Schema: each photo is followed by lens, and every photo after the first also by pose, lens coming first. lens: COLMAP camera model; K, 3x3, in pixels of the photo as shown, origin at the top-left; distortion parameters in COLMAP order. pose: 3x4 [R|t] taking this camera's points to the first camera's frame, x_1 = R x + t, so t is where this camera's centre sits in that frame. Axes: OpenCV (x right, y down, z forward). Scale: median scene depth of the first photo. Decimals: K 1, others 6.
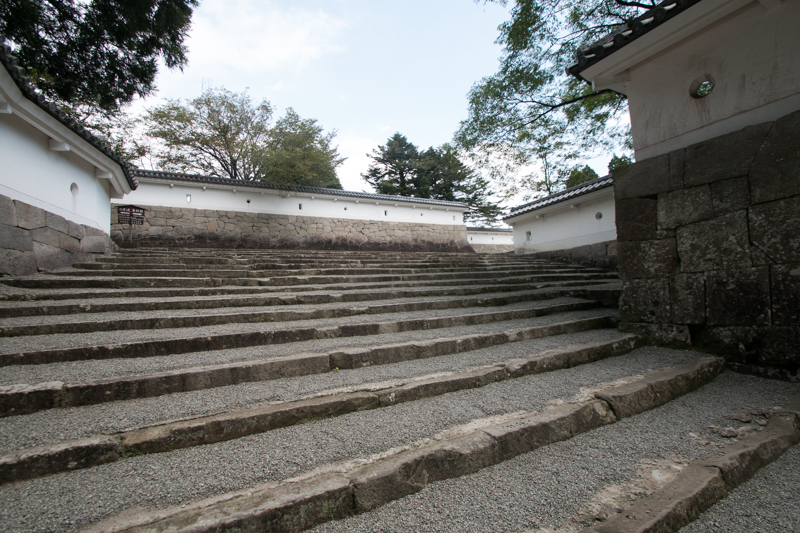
lens RADIAL K [[379.7, 0, 400.2], [0, 379.7, 263.2], [0, 0, 1]] dist [-0.000573, -0.003124]
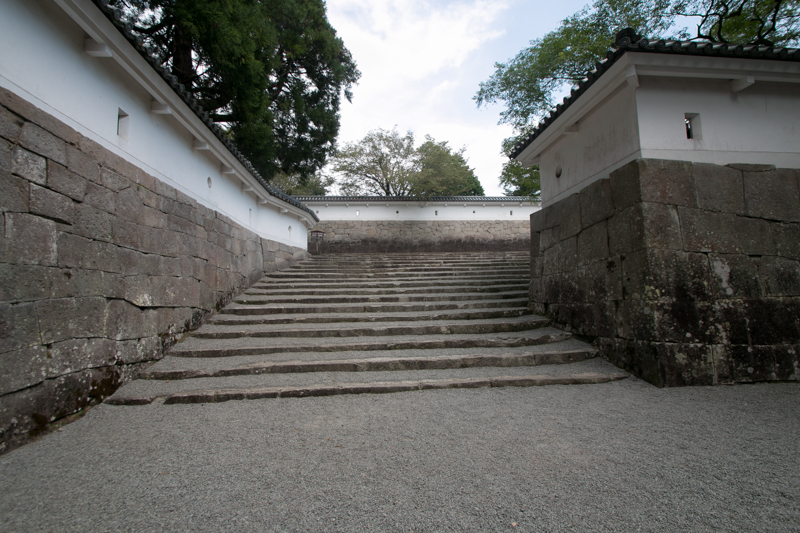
lens RADIAL K [[379.7, 0, 402.8], [0, 379.7, 261.5], [0, 0, 1]] dist [-0.000573, -0.003124]
pose [[0.903937, -0.003186, -0.427654, 0.181409], [0.013273, 0.999700, 0.020607, -0.017813], [0.427460, -0.024304, 0.903707, -0.191199]]
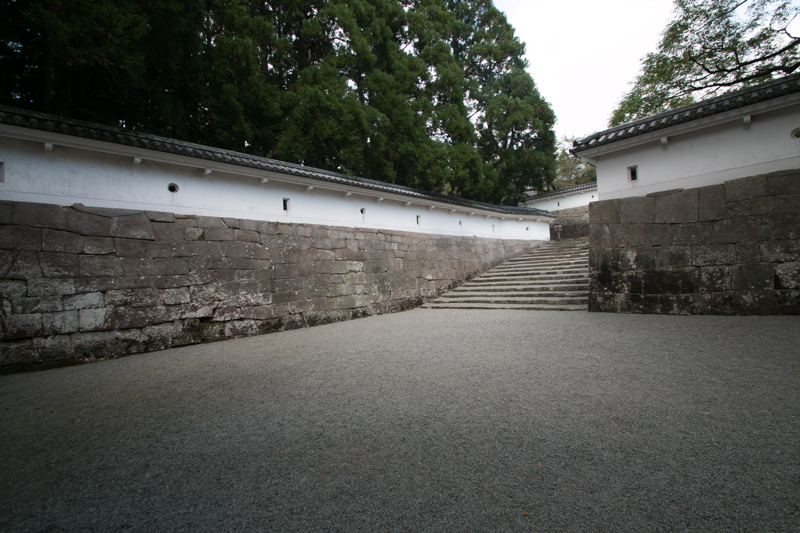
lens RADIAL K [[379.7, 0, 398.9], [0, 379.7, 267.8], [0, 0, 1]] dist [-0.000573, -0.003124]
pose [[0.231320, 0.006992, -0.972853, 0.646249], [0.136481, 0.989852, 0.039566, -0.046797], [0.963257, -0.141929, 0.228019, -0.266895]]
